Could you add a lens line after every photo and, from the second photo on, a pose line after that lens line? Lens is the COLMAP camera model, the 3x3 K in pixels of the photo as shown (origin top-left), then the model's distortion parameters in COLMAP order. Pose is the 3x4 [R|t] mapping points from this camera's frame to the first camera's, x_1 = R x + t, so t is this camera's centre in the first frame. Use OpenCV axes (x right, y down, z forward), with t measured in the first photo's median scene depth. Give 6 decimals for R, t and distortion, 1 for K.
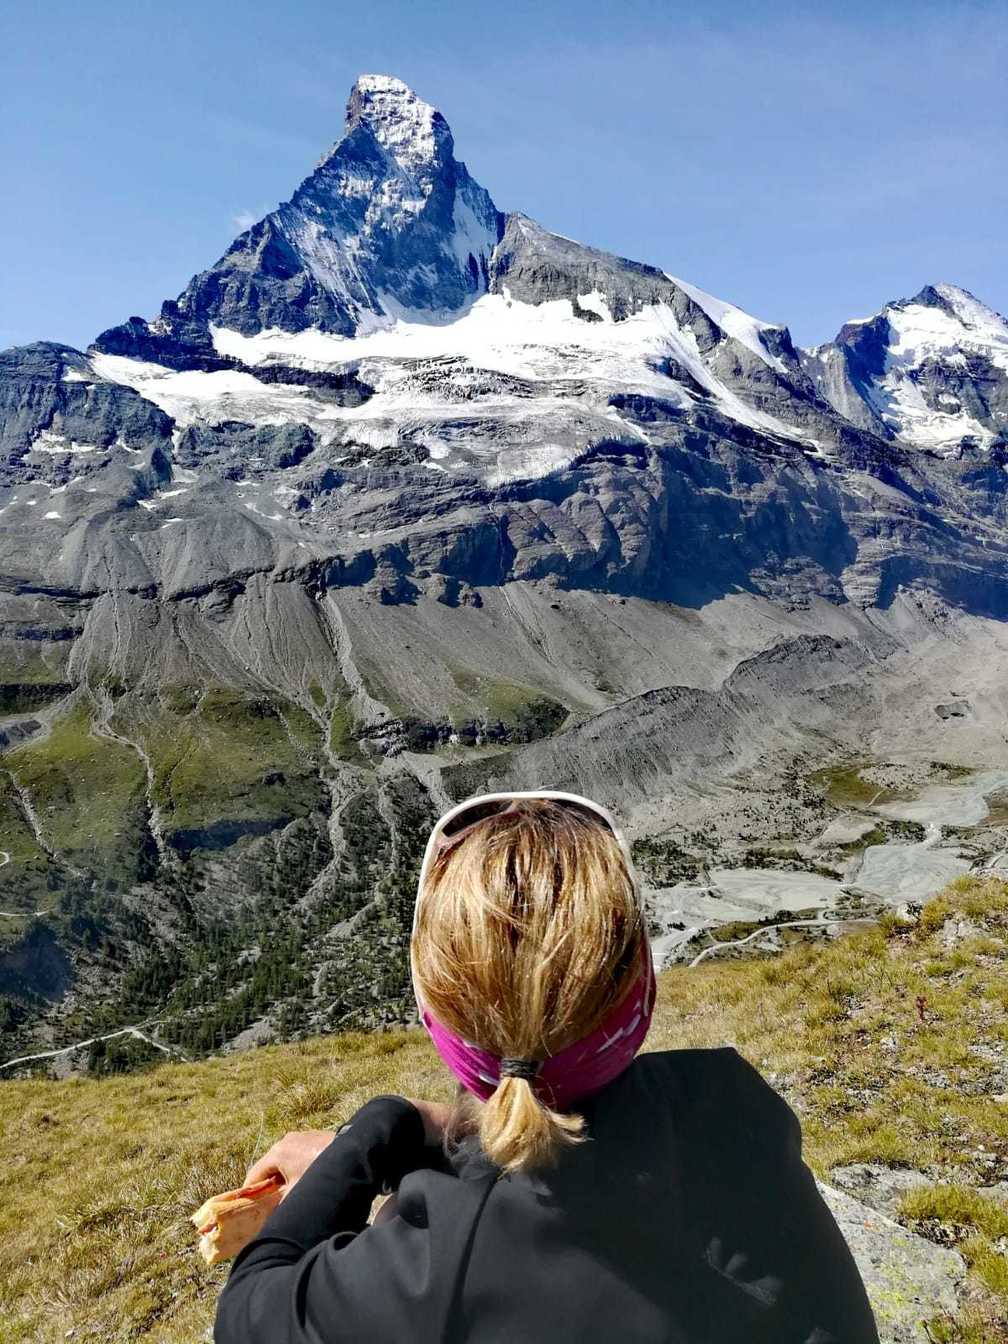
lens RADIAL K [[1027.5, 0, 504.0], [0, 1027.5, 672.0], [0, 0, 1]] dist [-0.091616, 0.213380]
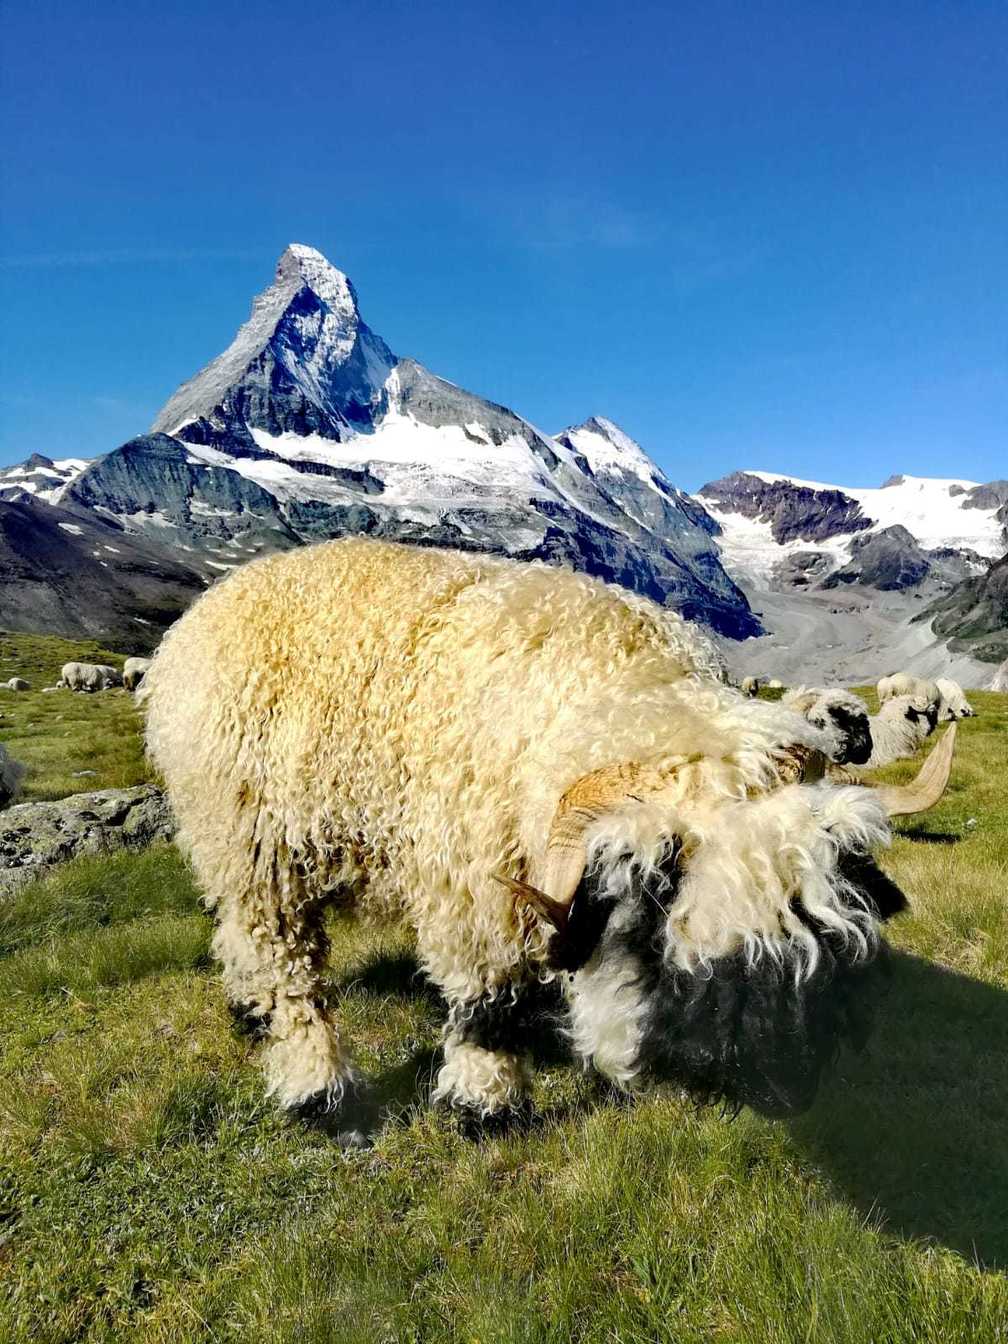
lens RADIAL K [[1018.3, 0, 499.9], [0, 1018.3, 693.6], [0, 0, 1]] dist [-0.002544, 0.006418]
pose [[0.910211, -0.013283, 0.413932, -0.541641], [0.030391, 0.998933, -0.034773, 0.078889], [-0.413029, 0.044230, 0.909643, -0.373073]]
